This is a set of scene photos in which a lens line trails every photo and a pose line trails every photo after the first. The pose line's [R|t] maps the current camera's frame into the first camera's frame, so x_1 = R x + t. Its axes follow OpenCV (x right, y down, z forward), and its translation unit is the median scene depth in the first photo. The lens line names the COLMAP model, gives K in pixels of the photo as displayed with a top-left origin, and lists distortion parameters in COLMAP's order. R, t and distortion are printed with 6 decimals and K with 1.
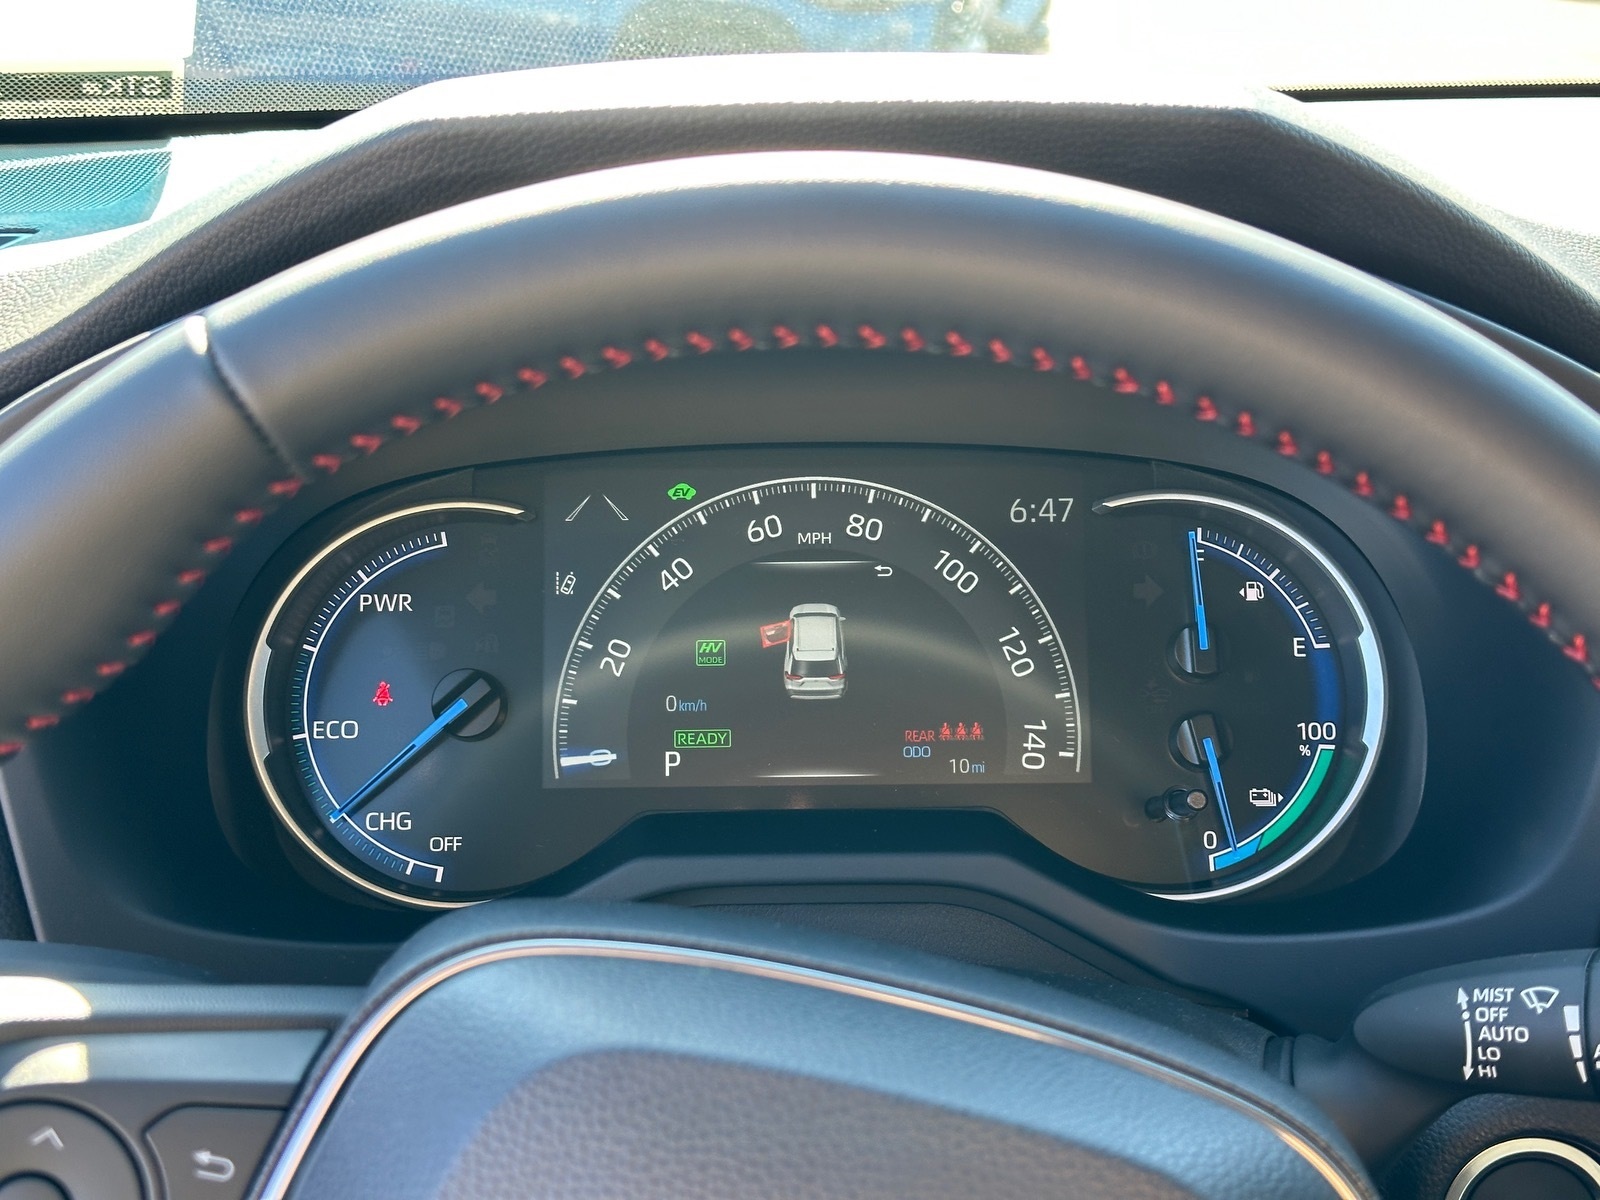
lens RADIAL K [[2274.3, 0, 800.0], [0, 2274.3, 600.0], [0, 0, 1]] dist [0.195267, -0.409987]
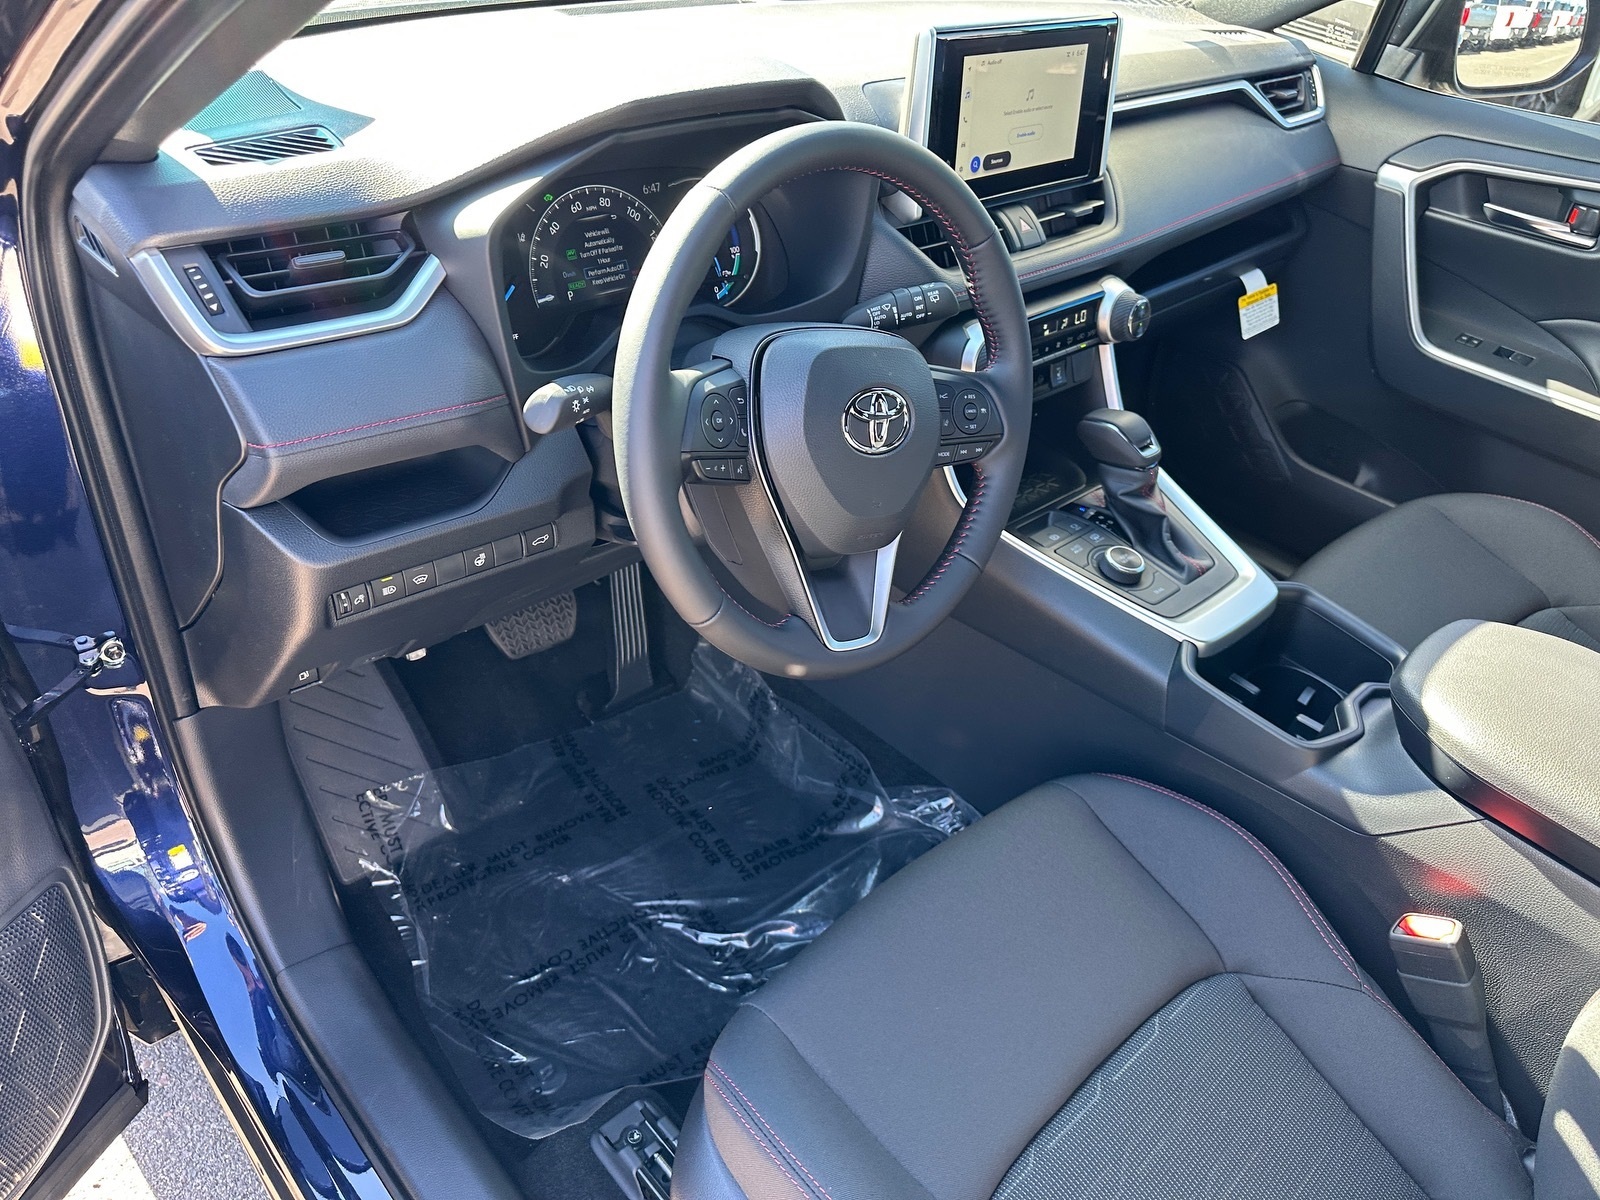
lens RADIAL K [[1123.1, 0, 800.0], [0, 1123.1, 600.0], [0, 0, 1]] dist [0.104935, -0.171388]
pose [[0.737293, -0.343328, 0.581829, -0.833248], [0.099447, 0.907012, 0.409195, -0.144054], [-0.668213, -0.243835, 0.702876, -0.340887]]
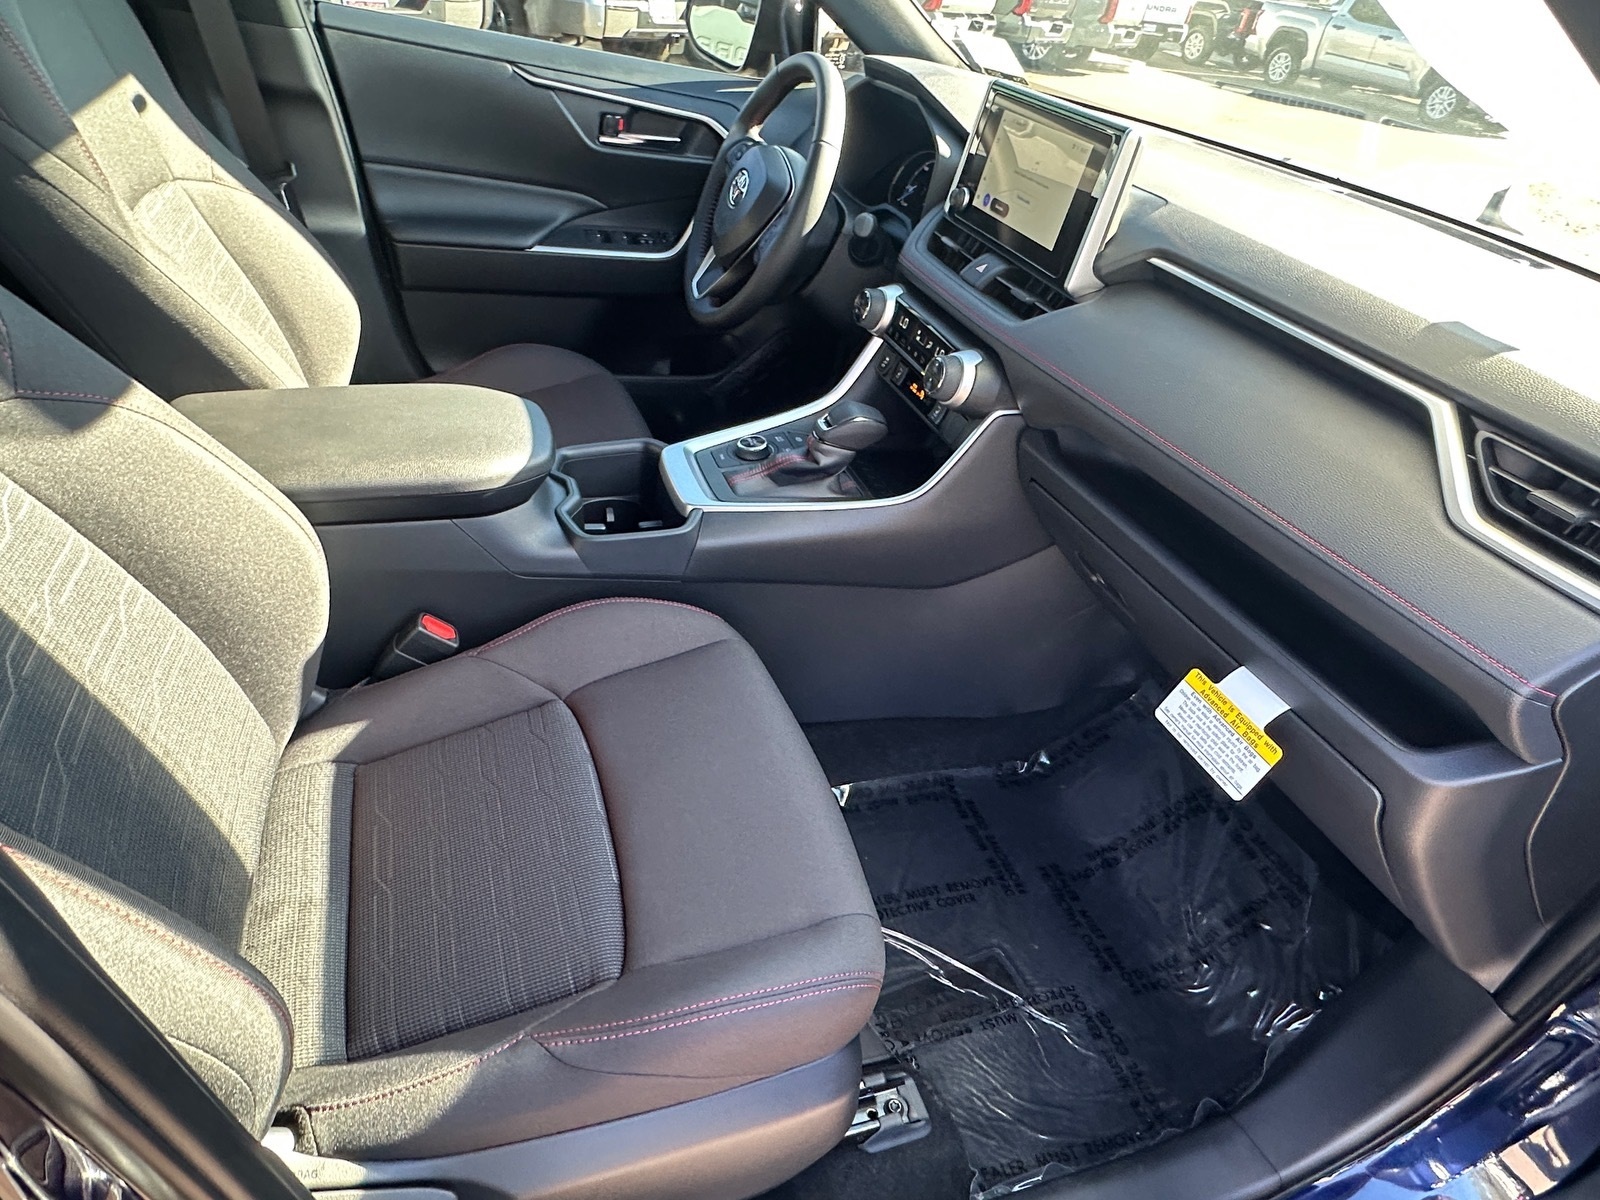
lens RADIAL K [[928.2, 0, 781.4], [0, 928.2, 628.9], [0, 0, 1]] dist [-0.004557, 0.000737]
pose [[0.295035, 0.605086, -0.739477, 2.099469], [-0.404060, 0.780331, 0.477304, -0.063718], [0.865846, 0.157972, 0.474716, -0.217779]]
